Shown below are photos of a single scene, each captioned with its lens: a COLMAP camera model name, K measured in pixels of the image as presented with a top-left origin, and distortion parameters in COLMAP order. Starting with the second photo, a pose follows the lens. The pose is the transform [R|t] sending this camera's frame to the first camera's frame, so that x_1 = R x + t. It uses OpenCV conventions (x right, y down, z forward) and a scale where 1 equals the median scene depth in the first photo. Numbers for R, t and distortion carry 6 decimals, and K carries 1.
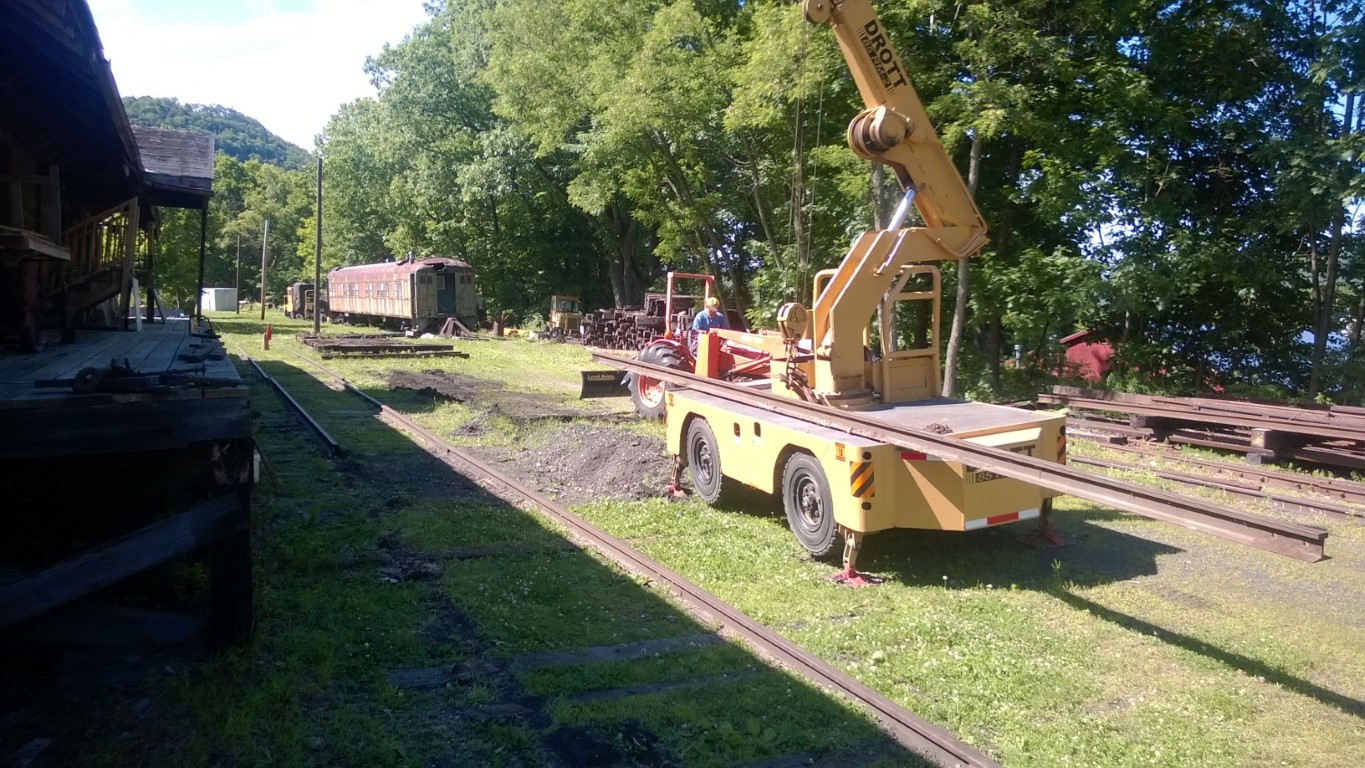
lens RADIAL K [[1005.8, 0, 682.5], [0, 1005.8, 384.0], [0, 0, 1]] dist [0.004179, -0.053769]
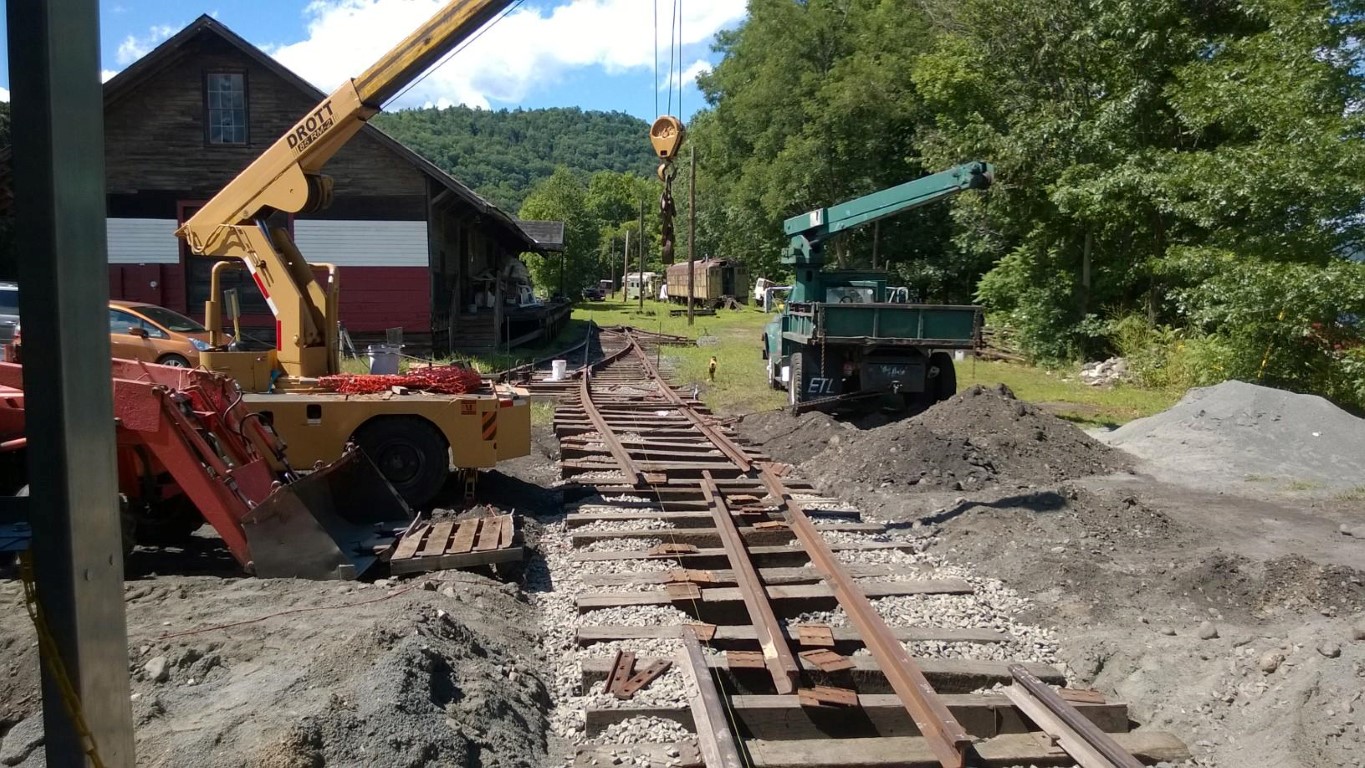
lens RADIAL K [[1005.8, 0, 682.5], [0, 1005.8, 384.0], [0, 0, 1]] dist [0.004179, -0.053769]
pose [[0.936908, 0.053855, -0.345403, 0.209325], [-0.052301, 0.998536, 0.013823, 0.039804], [0.345641, 0.005114, 0.938353, -0.378593]]
